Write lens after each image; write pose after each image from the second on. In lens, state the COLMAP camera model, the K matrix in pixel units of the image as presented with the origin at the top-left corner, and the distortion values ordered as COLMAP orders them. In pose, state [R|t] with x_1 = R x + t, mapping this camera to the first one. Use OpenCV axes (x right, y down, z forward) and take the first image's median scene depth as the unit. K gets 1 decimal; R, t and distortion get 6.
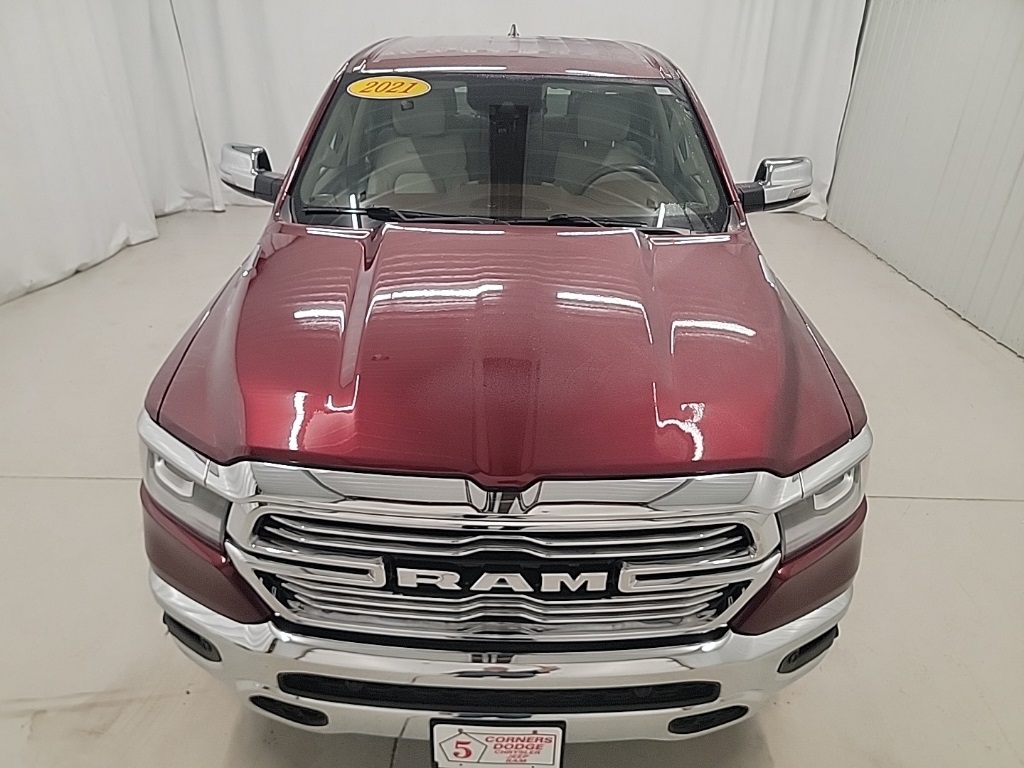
lens RADIAL K [[711.7, 0, 509.4], [0, 711.7, 381.3], [0, 0, 1]] dist [0.062867, -0.050520]
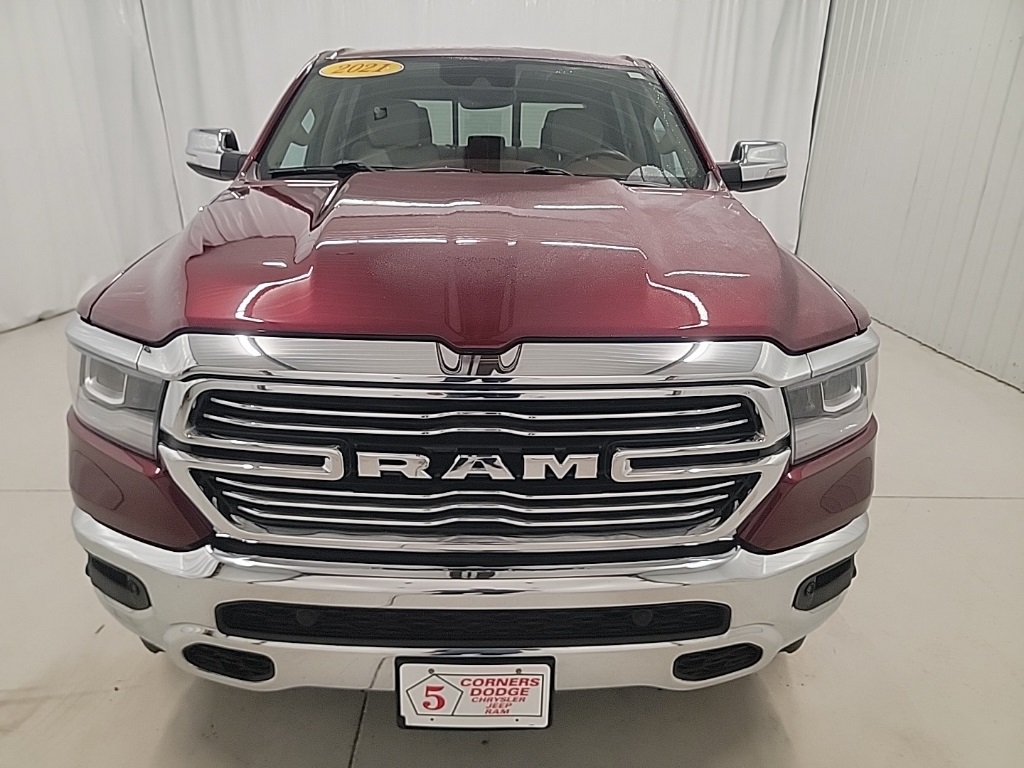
lens RADIAL K [[711.7, 0, 510.3], [0, 711.7, 378.4], [0, 0, 1]] dist [0.062867, -0.050520]
pose [[0.999402, -0.010225, 0.033040, 0.000683], [0.014434, 0.991437, -0.129789, 0.247072], [-0.031430, 0.130189, 0.990991, 0.107753]]
